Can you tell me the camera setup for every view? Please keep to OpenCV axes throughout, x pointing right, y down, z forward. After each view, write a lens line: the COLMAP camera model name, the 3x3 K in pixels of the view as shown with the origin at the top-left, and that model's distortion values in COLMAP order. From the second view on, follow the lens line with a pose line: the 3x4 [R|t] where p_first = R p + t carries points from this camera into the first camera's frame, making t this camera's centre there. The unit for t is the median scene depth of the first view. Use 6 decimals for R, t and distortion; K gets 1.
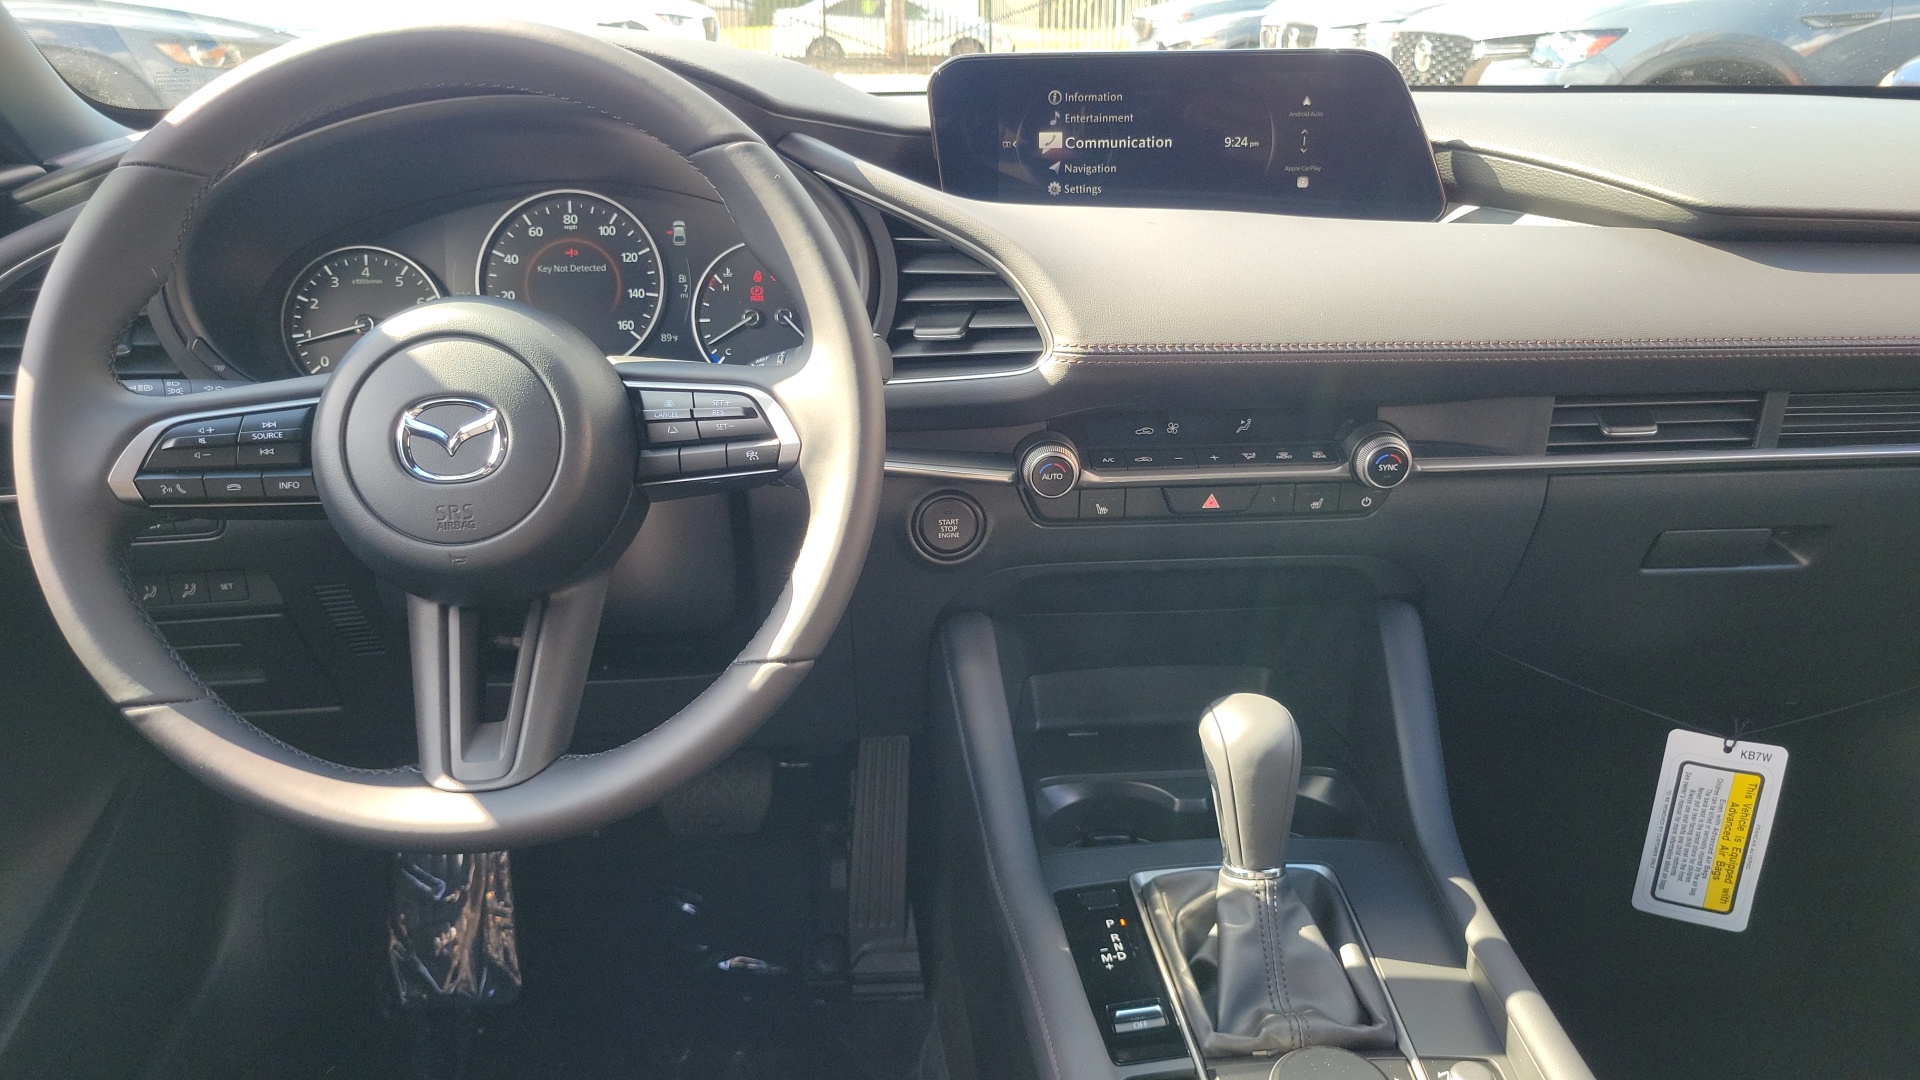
lens RADIAL K [[1460.1, 0, 974.7], [0, 1460.1, 533.3], [0, 0, 1]] dist [0.023531, -0.003597]
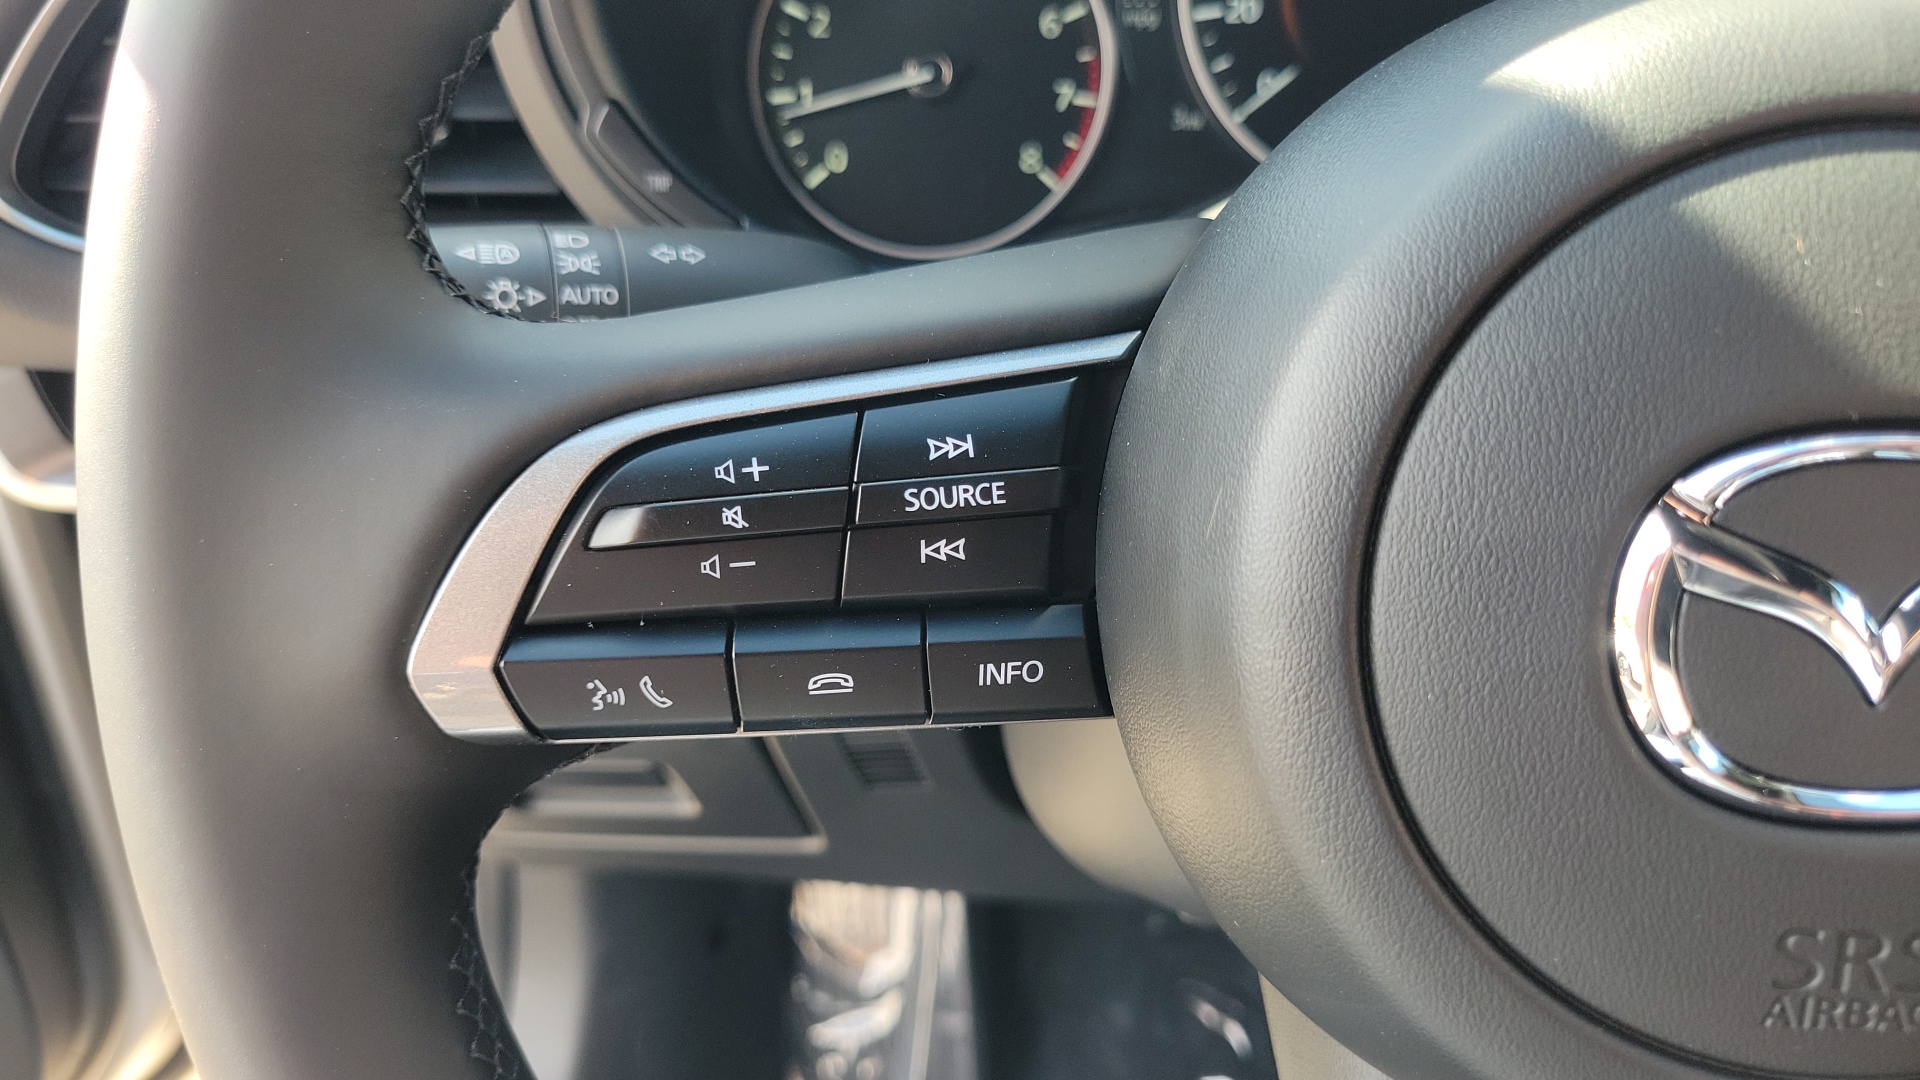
lens RADIAL K [[1527.1, 0, 960.0], [0, 1527.1, 540.0], [0, 0, 1]] dist [-0.006057, -0.001015]
pose [[0.983355, 0.070484, -0.167468, -0.316283], [-0.045572, 0.987907, 0.148200, -0.072285], [0.175889, -0.138102, 0.974675, 0.533507]]
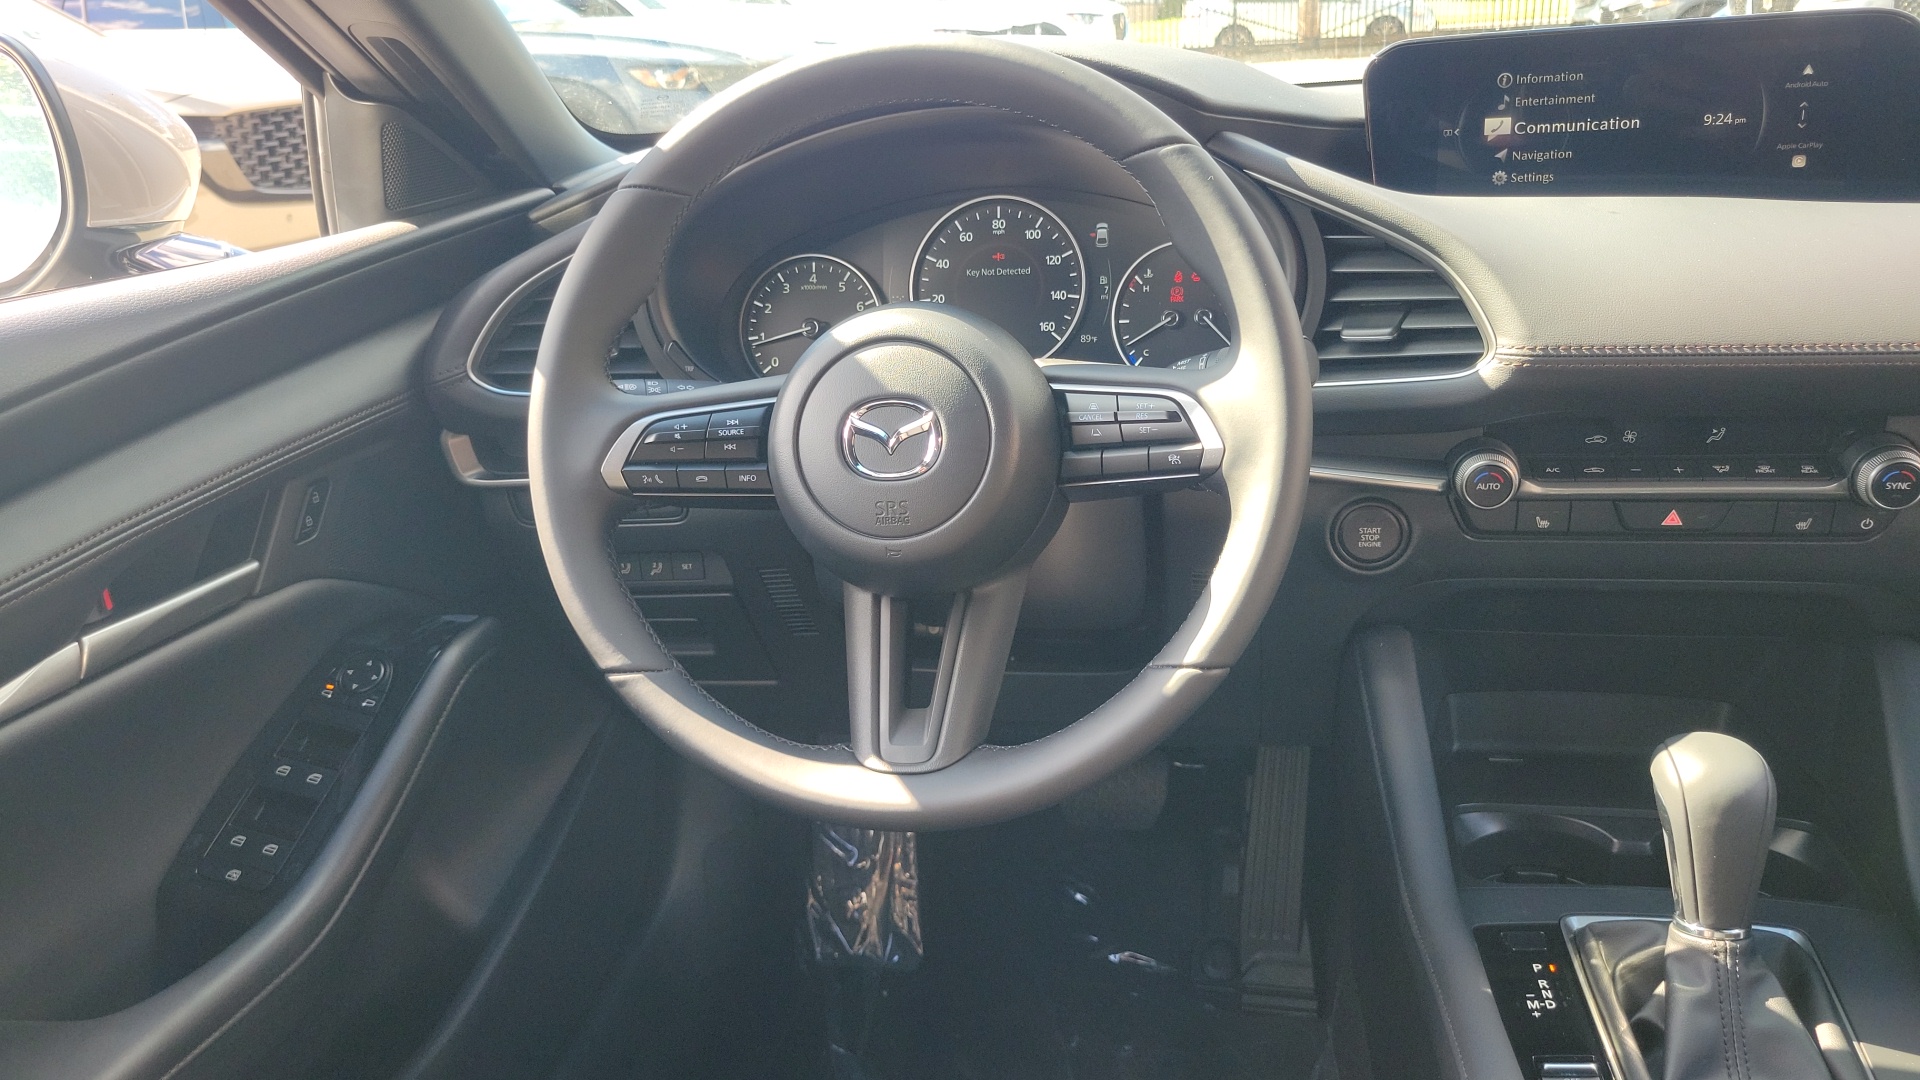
lens RADIAL K [[1460.7, 0, 960.0], [0, 1460.7, 540.0], [0, 0, 1]] dist [0.025809, -0.009011]
pose [[0.961871, 0.036253, -0.271090, -0.015150], [-0.033900, 0.999336, 0.013358, -0.004942], [0.271394, -0.003659, 0.962461, 0.000124]]
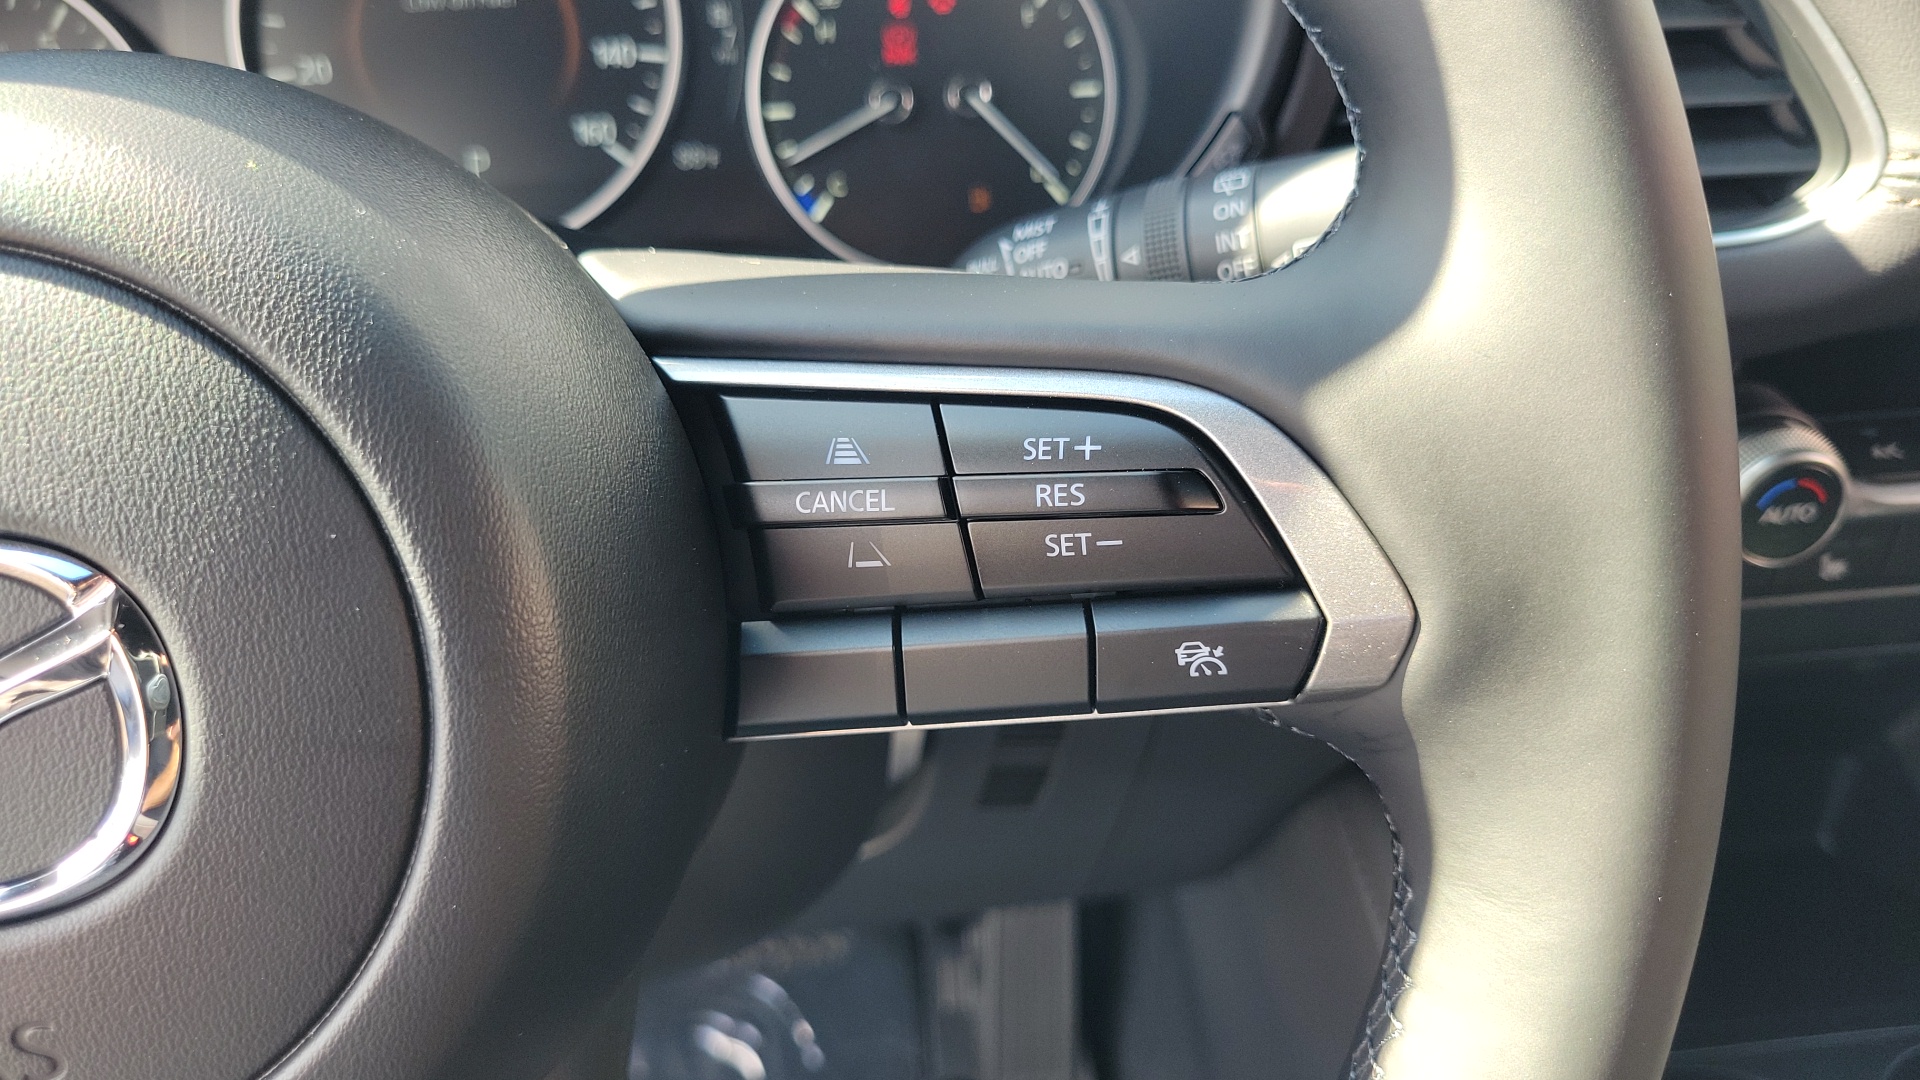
lens RADIAL K [[1519.8, 0, 960.0], [0, 1519.8, 535.7], [0, 0, 1]] dist [-0.005600, -0.001633]
pose [[0.999143, -0.037824, 0.016796, -0.145439], [0.035223, 0.990259, 0.134708, -0.082110], [-0.021728, -0.134001, 0.990743, 0.548242]]
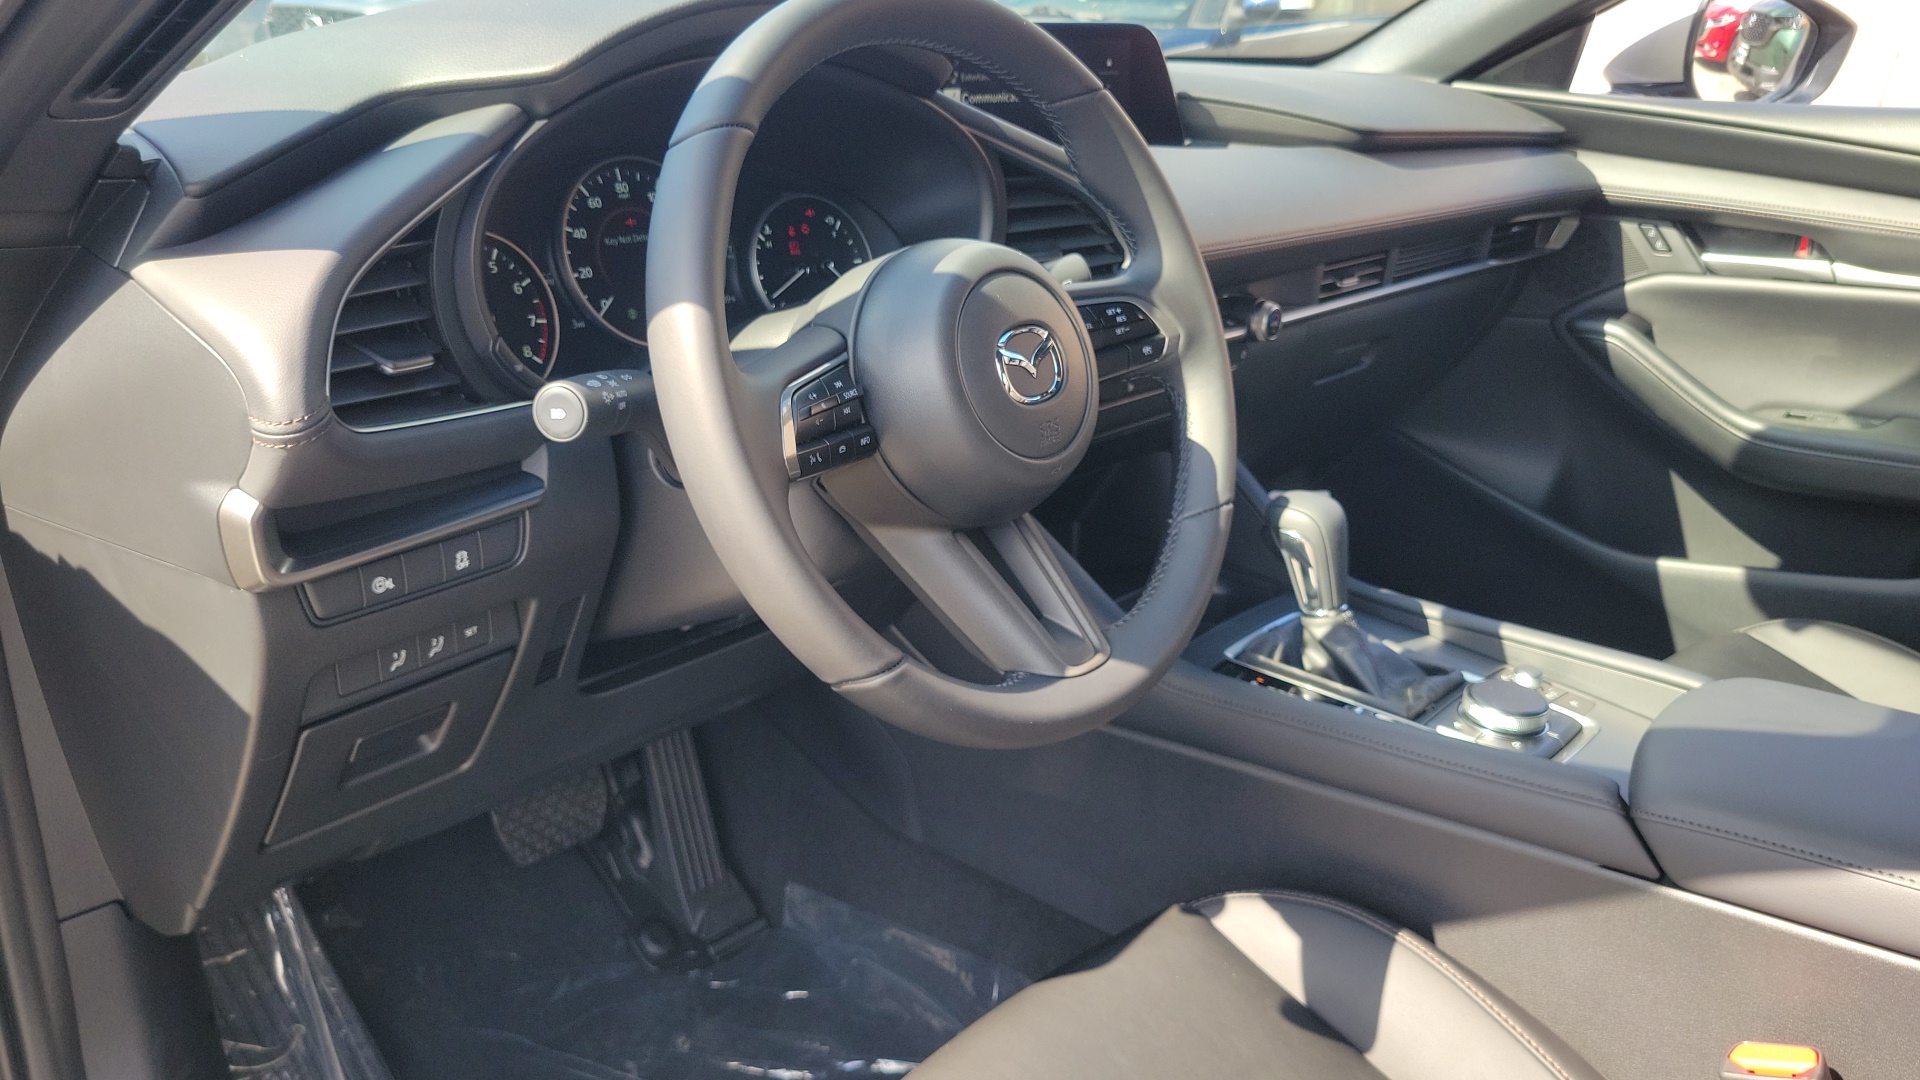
lens RADIAL K [[1456.6, 0, 965.9], [0, 1456.6, 546.9], [0, 0, 1]] dist [0.003805, 0.000648]
pose [[0.714739, -0.221348, 0.663440, -0.805708], [0.209997, 0.972747, 0.098309, -0.032798], [-0.667120, 0.069055, 0.741743, 0.161421]]
